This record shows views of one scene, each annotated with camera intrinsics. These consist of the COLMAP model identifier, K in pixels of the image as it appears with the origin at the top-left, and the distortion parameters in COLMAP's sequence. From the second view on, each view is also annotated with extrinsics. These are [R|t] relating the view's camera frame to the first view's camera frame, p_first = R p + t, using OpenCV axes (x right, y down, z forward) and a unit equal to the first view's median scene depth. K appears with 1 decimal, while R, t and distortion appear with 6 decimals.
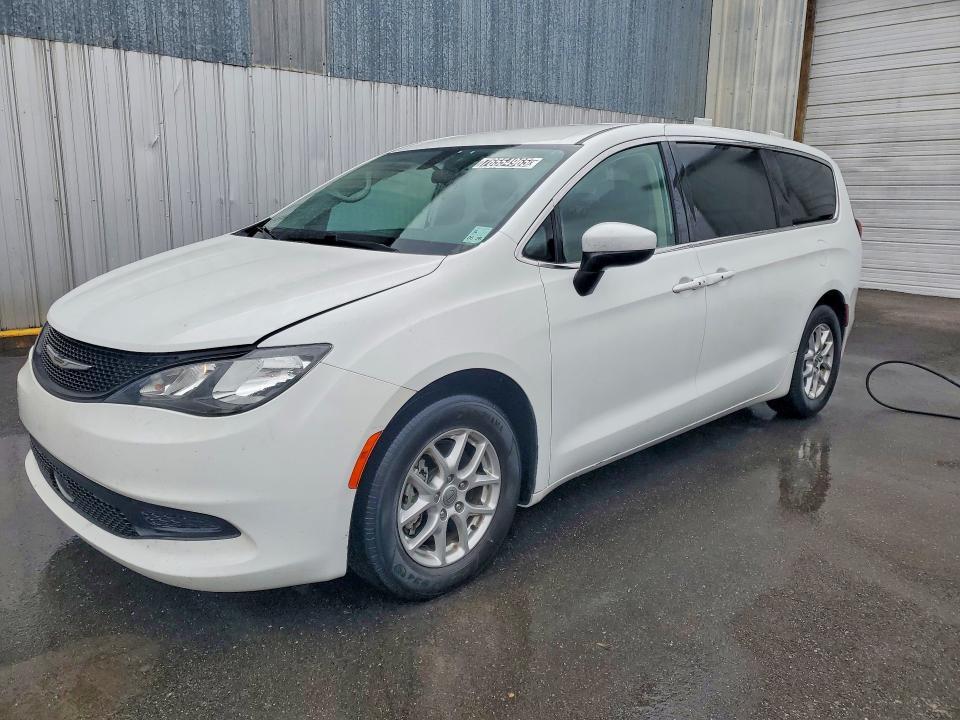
lens RADIAL K [[752.0, 0, 467.5], [0, 752.0, 359.3], [0, 0, 1]] dist [0.005548, 0.004815]
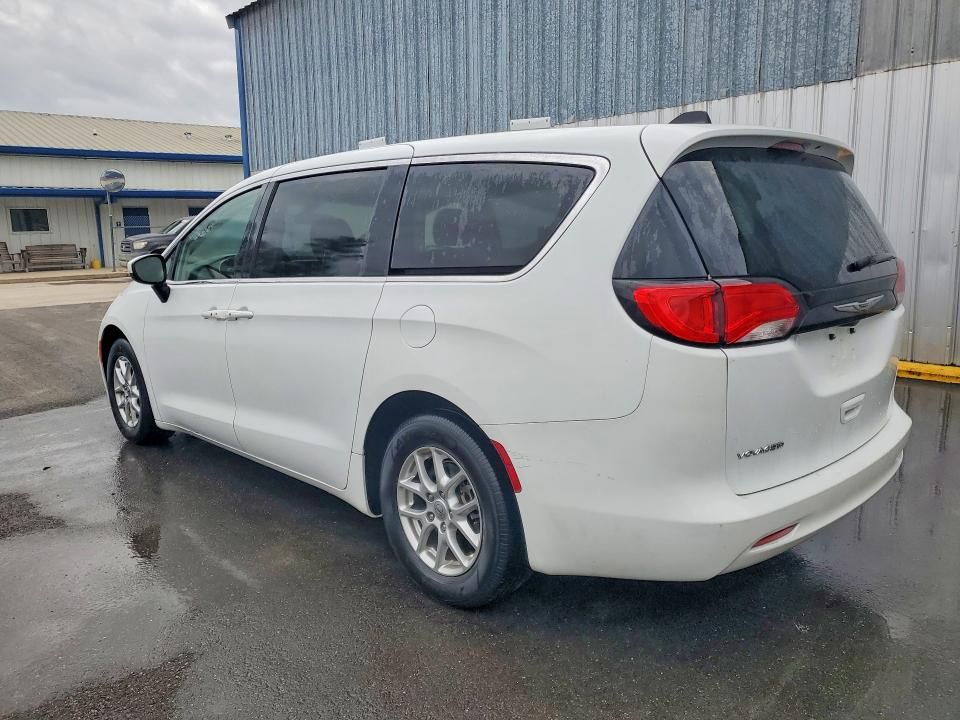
lens RADIAL K [[791.6, 0, 480.0], [0, 791.6, 360.0], [0, 0, 1]] dist [0.003490, 0.002578]
pose [[-0.045380, 0.153173, -0.987157, 0.720174], [-0.193094, 0.968194, 0.159107, -0.146318], [0.980130, 0.197834, -0.014359, 0.701169]]
